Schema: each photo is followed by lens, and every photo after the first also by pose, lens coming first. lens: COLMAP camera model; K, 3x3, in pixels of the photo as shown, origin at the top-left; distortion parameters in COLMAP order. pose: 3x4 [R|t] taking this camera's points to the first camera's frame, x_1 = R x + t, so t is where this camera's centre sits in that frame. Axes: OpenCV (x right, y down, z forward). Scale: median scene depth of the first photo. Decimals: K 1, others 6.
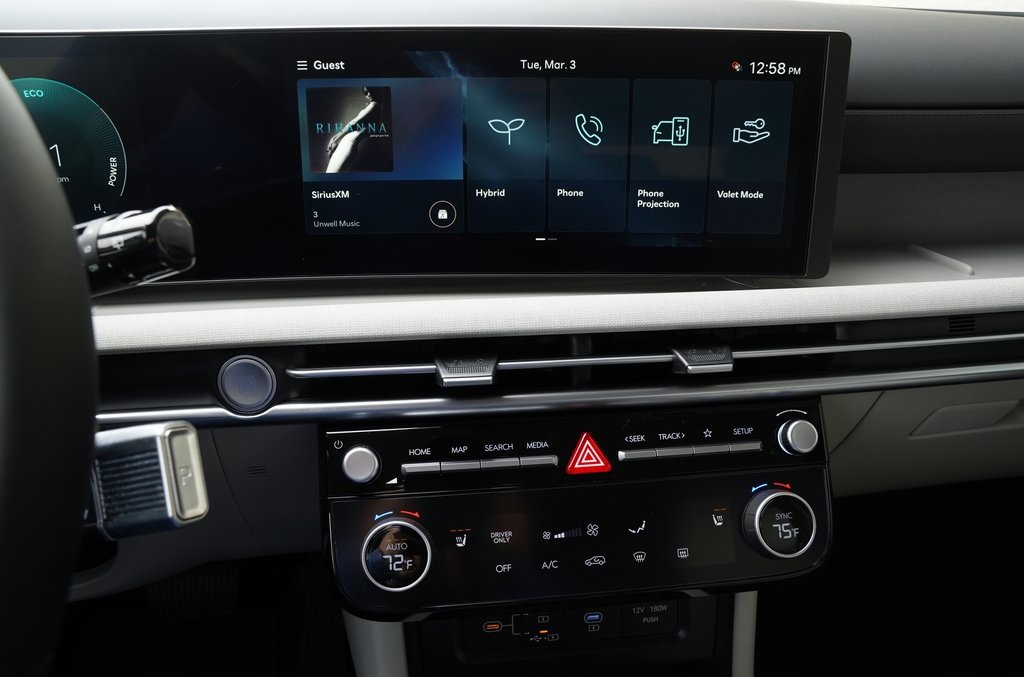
lens RADIAL K [[708.1, 0, 512.0], [0, 708.1, 338.5], [0, 0, 1]] dist [-0.131420, 0.097681]
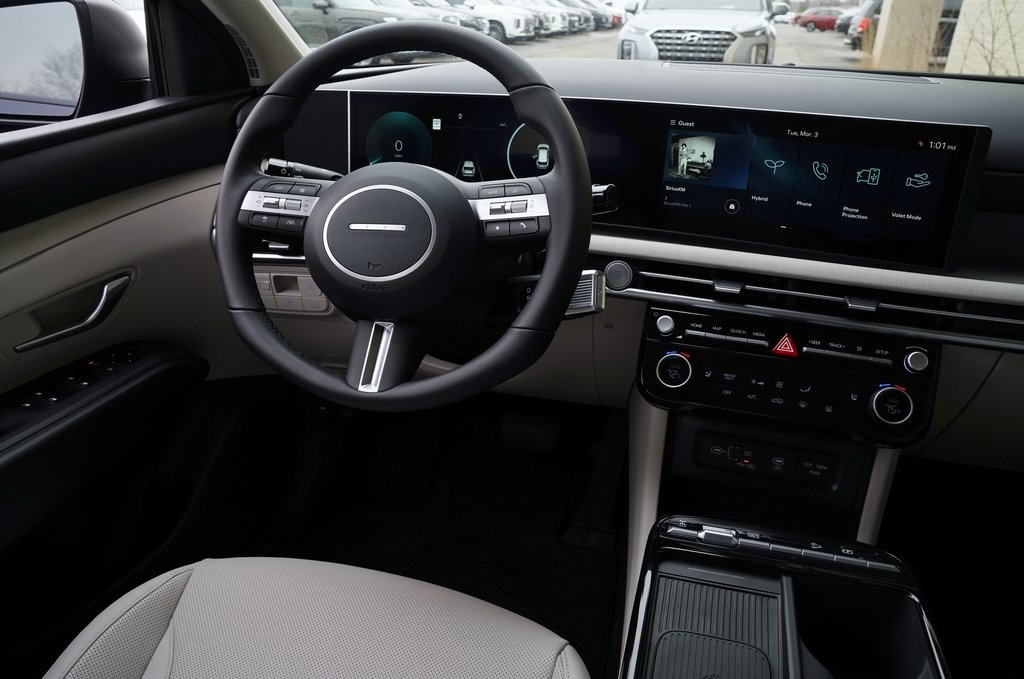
lens RADIAL K [[708.1, 0, 512.0], [0, 708.1, 339.5], [0, 0, 1]] dist [-0.131420, 0.097681]
pose [[0.895982, 0.189332, -0.401708, 0.195630], [-0.189740, 0.981052, 0.039187, 0.217407], [0.401516, 0.041109, 0.914929, -0.954238]]
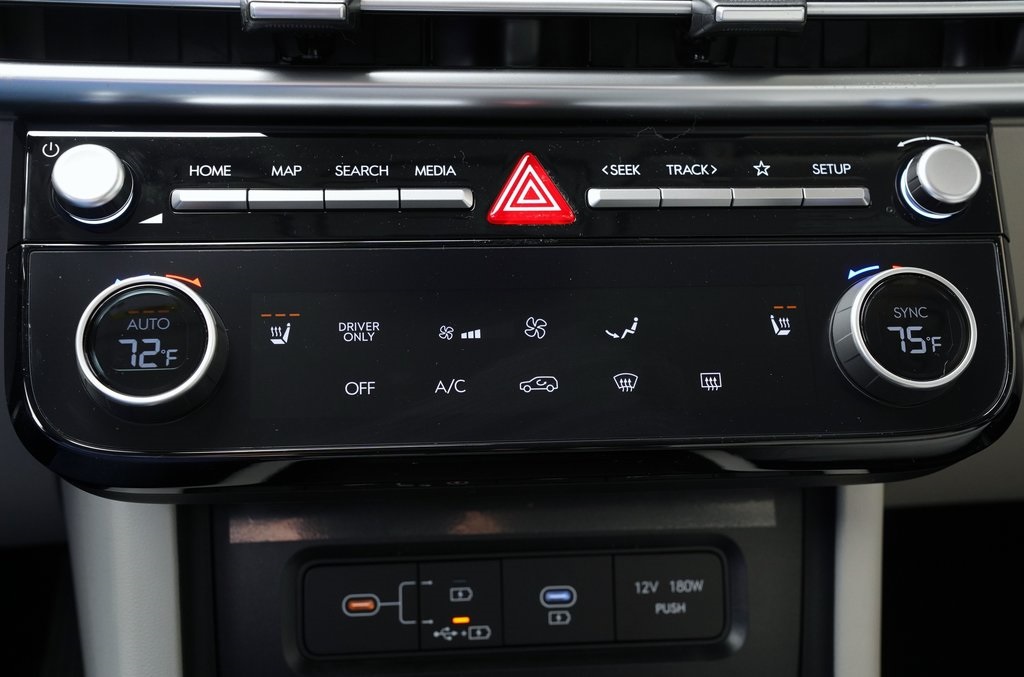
lens RADIAL K [[1249.3, 0, 507.6], [0, 1249.3, 337.4], [0, 0, 1]] dist [0.056620, 0.022723]
pose [[0.999790, 0.020463, 0.001003, 0.092851], [-0.020338, 0.997221, -0.071676, 0.345126], [-0.002467, 0.071641, 0.997427, 0.070342]]
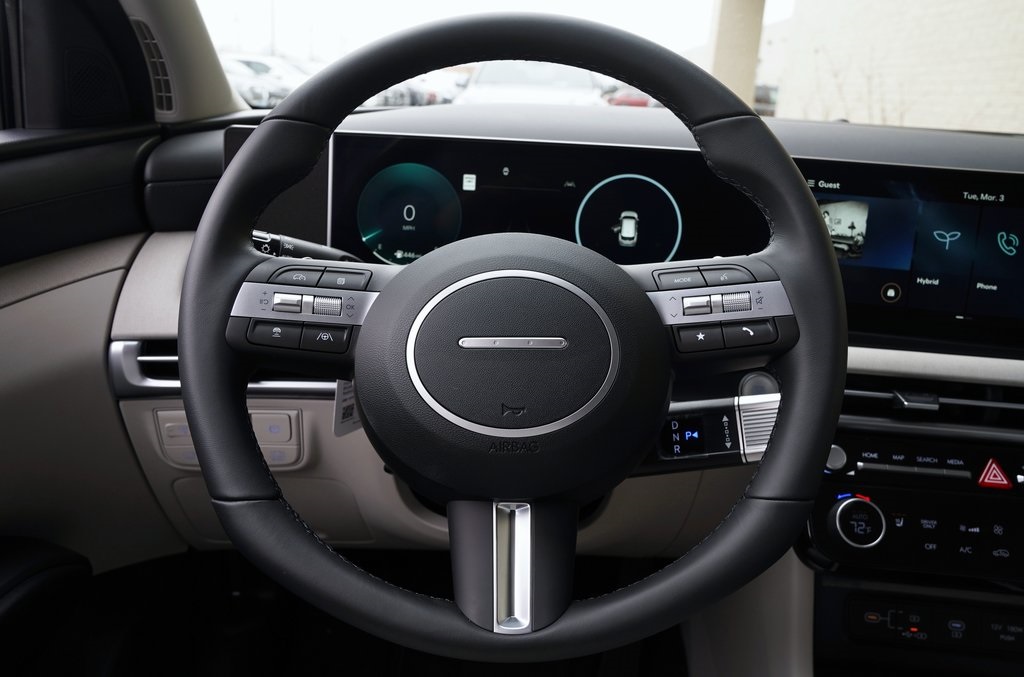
lens RADIAL K [[768.3, 0, 516.2], [0, 768.3, 337.4], [0, 0, 1]] dist [-0.126123, 0.125442]
pose [[0.976347, 0.104384, -0.189341, -0.557981], [-0.129344, 0.983736, -0.124634, 0.205620], [0.173252, 0.146177, 0.973969, -0.614600]]
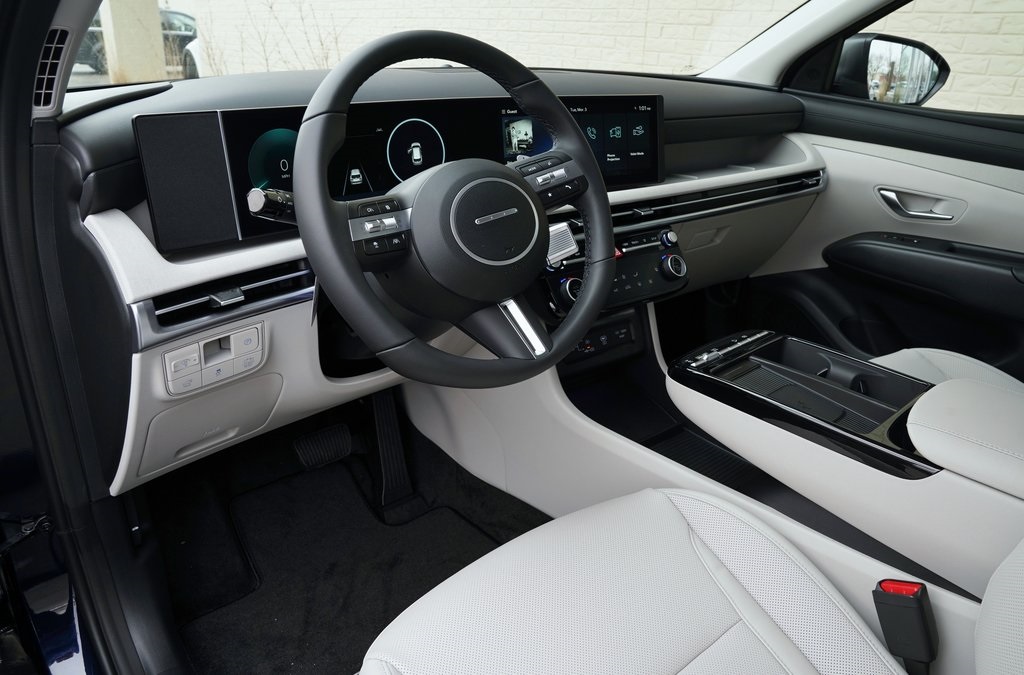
lens RADIAL K [[708.1, 0, 512.0], [0, 708.1, 337.5], [0, 0, 1]] dist [-0.131420, 0.097681]
pose [[0.854883, -0.186916, 0.483981, -1.610844], [0.199395, 0.979571, 0.026114, 0.343109], [-0.478975, 0.074179, 0.874689, -1.158187]]
